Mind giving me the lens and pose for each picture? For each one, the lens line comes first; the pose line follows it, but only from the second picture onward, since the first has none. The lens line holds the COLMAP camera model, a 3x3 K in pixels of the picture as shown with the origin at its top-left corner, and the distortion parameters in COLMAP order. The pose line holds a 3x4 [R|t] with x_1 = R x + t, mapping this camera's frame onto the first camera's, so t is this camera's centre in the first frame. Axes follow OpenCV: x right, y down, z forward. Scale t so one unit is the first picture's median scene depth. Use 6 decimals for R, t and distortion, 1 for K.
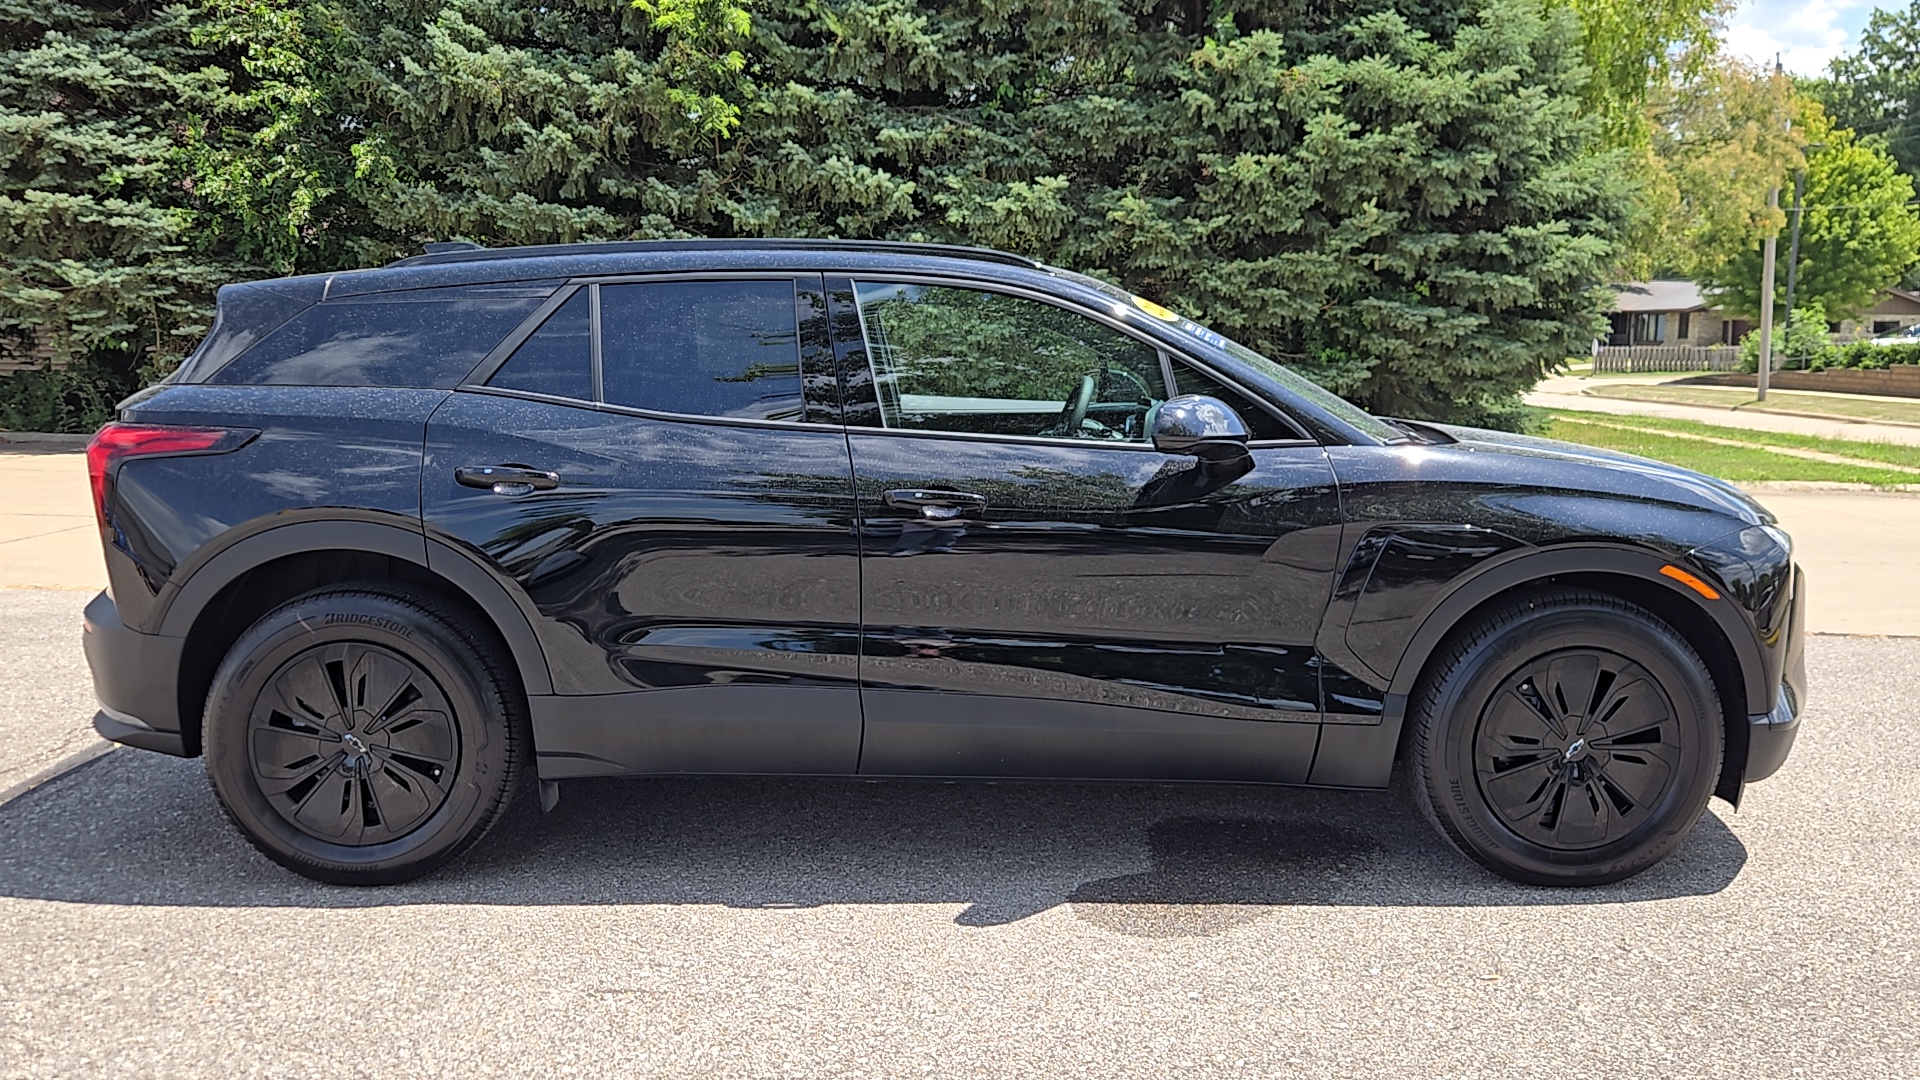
lens RADIAL K [[1614.7, 0, 949.1], [0, 1614.7, 548.4], [0, 0, 1]] dist [0.003164, -0.004356]
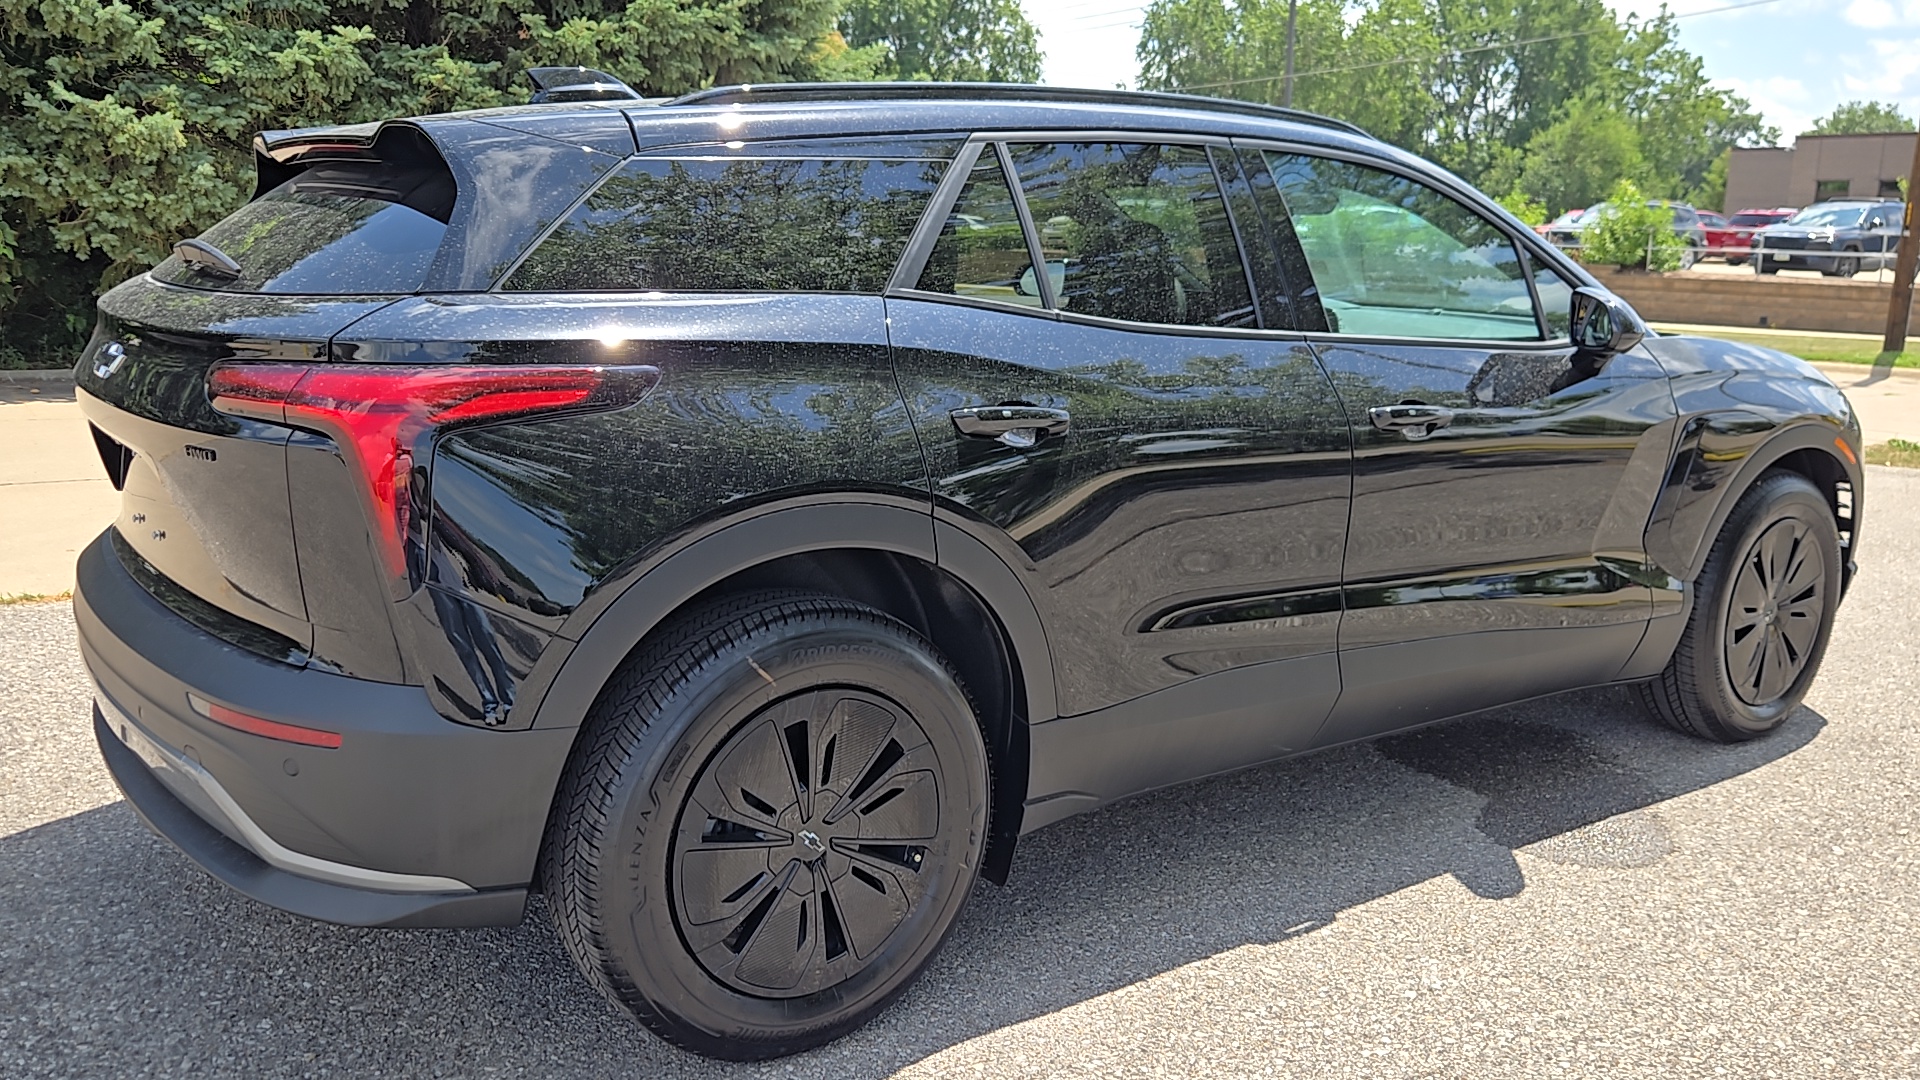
lens RADIAL K [[1614.7, 0, 958.5], [0, 1614.7, 543.2], [0, 0, 1]] dist [0.003164, -0.004356]
pose [[0.810442, -0.103695, 0.576568, -0.189093], [0.065624, 0.994084, 0.086543, -0.014428], [-0.582131, -0.032301, 0.812453, 0.121029]]
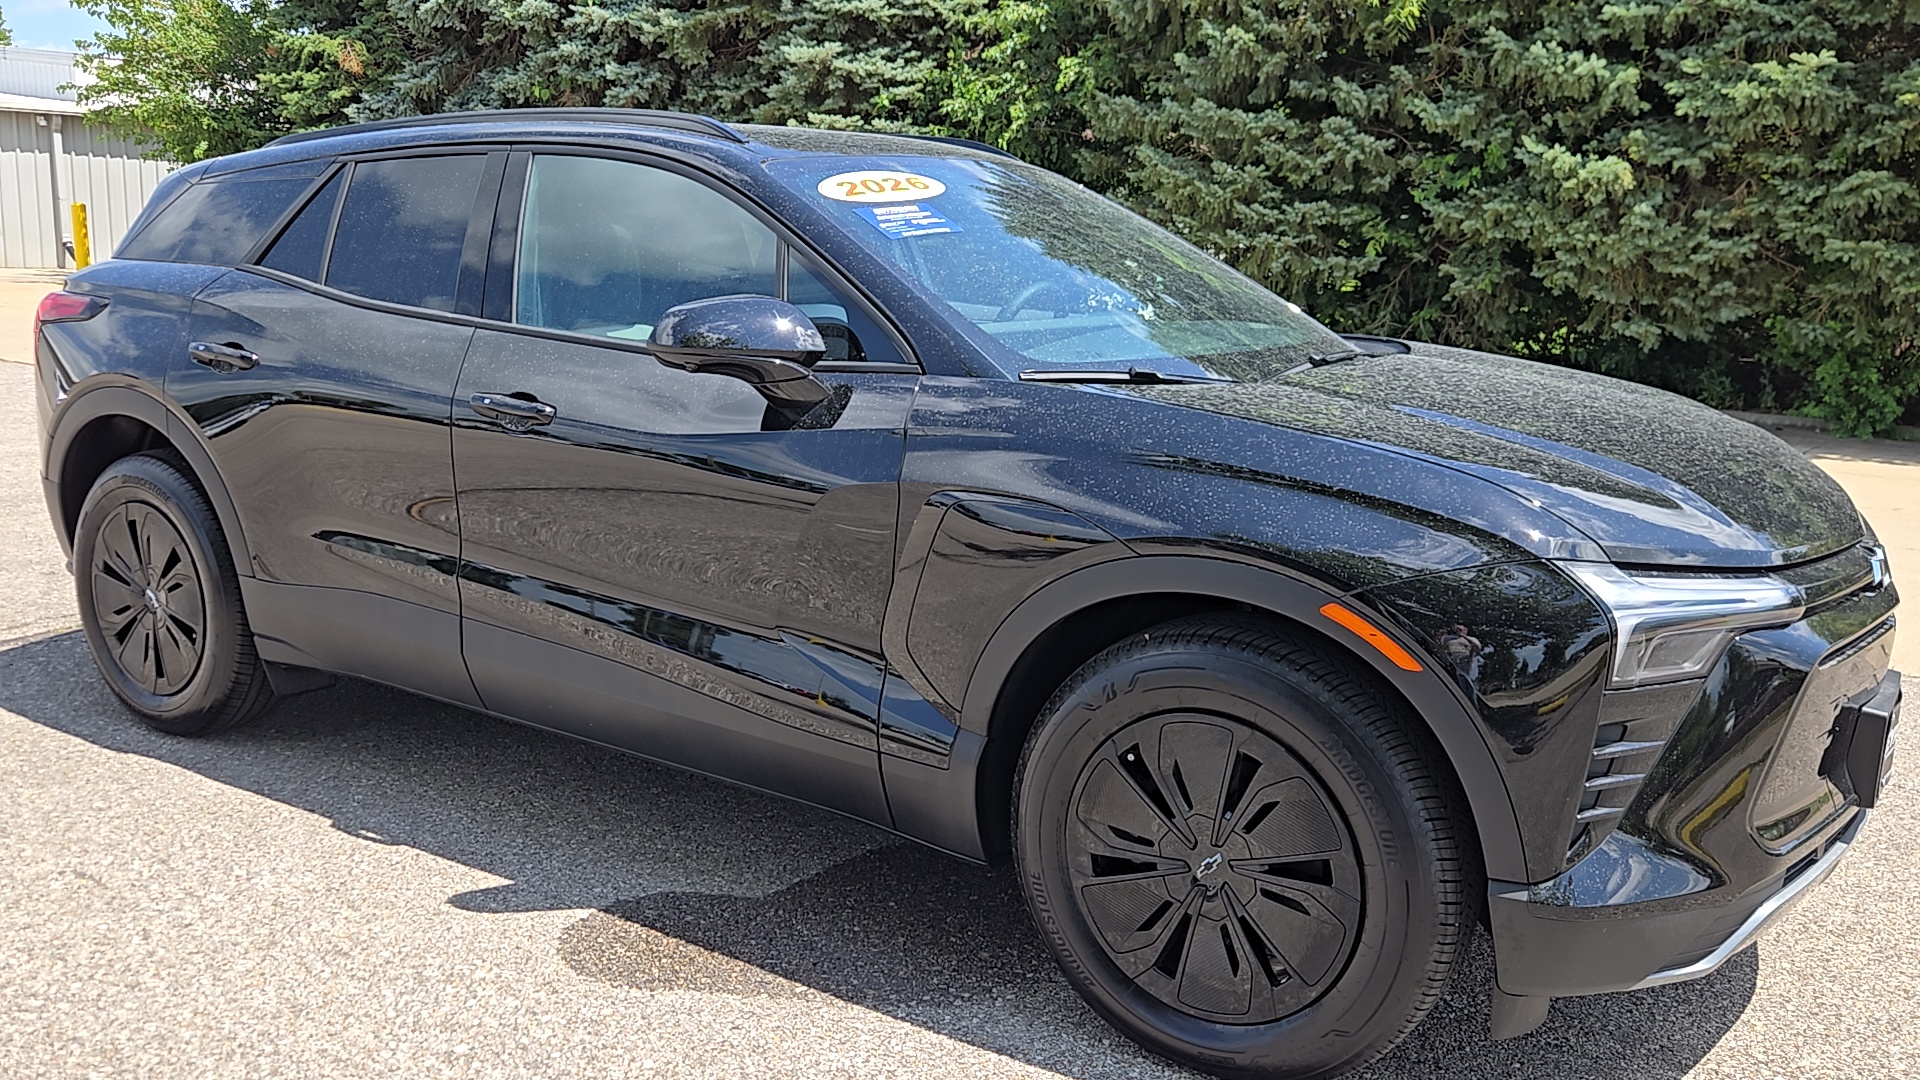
lens RADIAL K [[1614.7, 0, 945.1], [0, 1614.7, 534.0], [0, 0, 1]] dist [0.003164, -0.004356]
pose [[0.819513, 0.113810, -0.561646, 0.180460], [-0.092568, 0.993500, 0.066251, -0.011273], [0.565535, -0.002303, 0.824721, 0.114285]]
